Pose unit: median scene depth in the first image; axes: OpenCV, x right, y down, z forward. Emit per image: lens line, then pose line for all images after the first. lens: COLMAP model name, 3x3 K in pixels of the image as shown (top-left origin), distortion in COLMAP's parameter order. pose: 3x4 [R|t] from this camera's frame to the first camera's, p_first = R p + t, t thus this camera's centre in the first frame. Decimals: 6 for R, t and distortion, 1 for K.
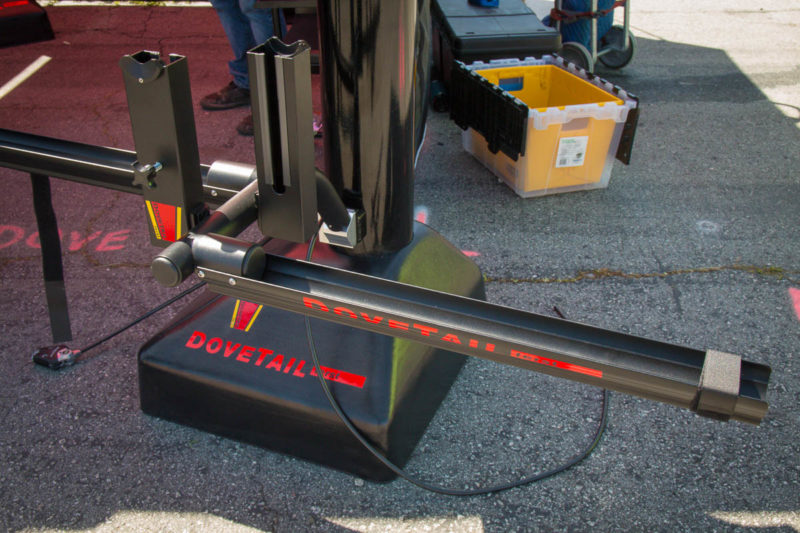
lens RADIAL K [[859.5, 0, 398.5], [0, 859.5, 268.2], [0, 0, 1]] dist [0.010456, 0.000000]
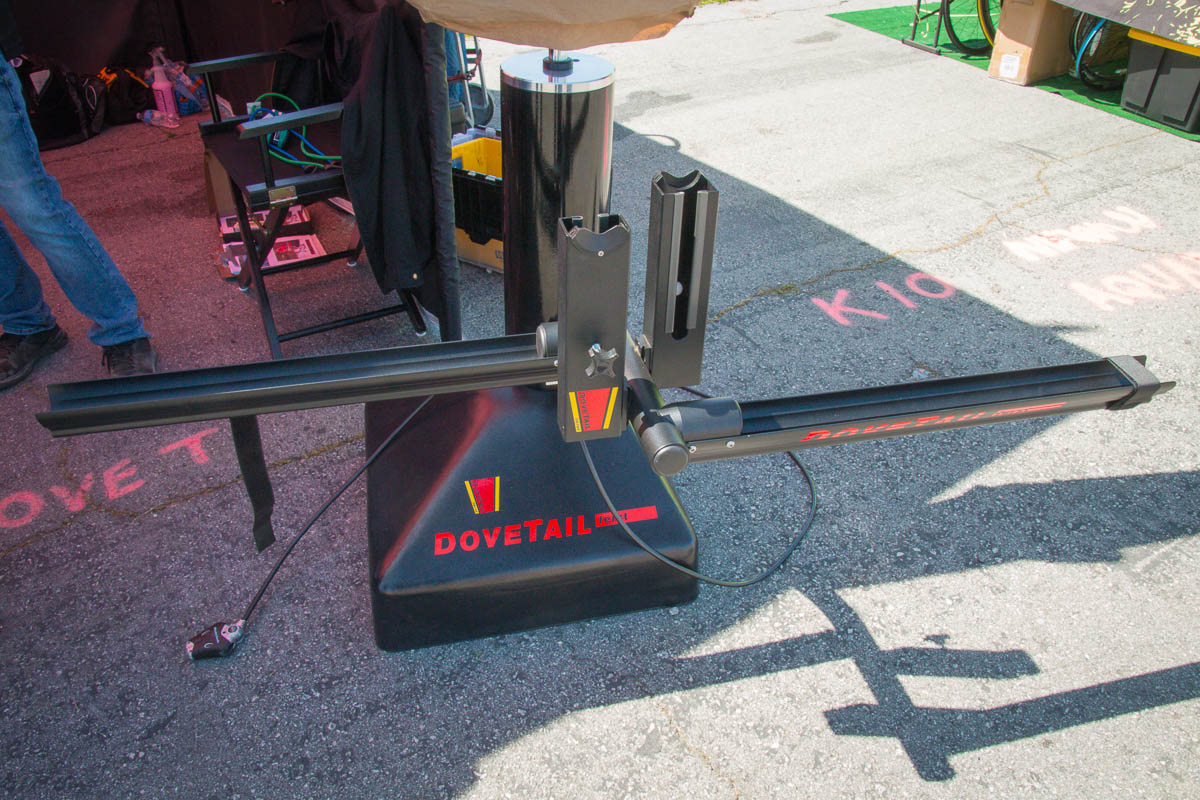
lens RADIAL K [[928.7, 0, 599.9], [0, 928.7, 396.9], [0, 0, 1]] dist [-0.075744, -0.000350]
pose [[0.812408, -0.315944, 0.490074, -0.528895], [0.280322, 0.948606, 0.146856, -0.146603], [-0.511286, 0.018072, 0.859221, 0.153599]]
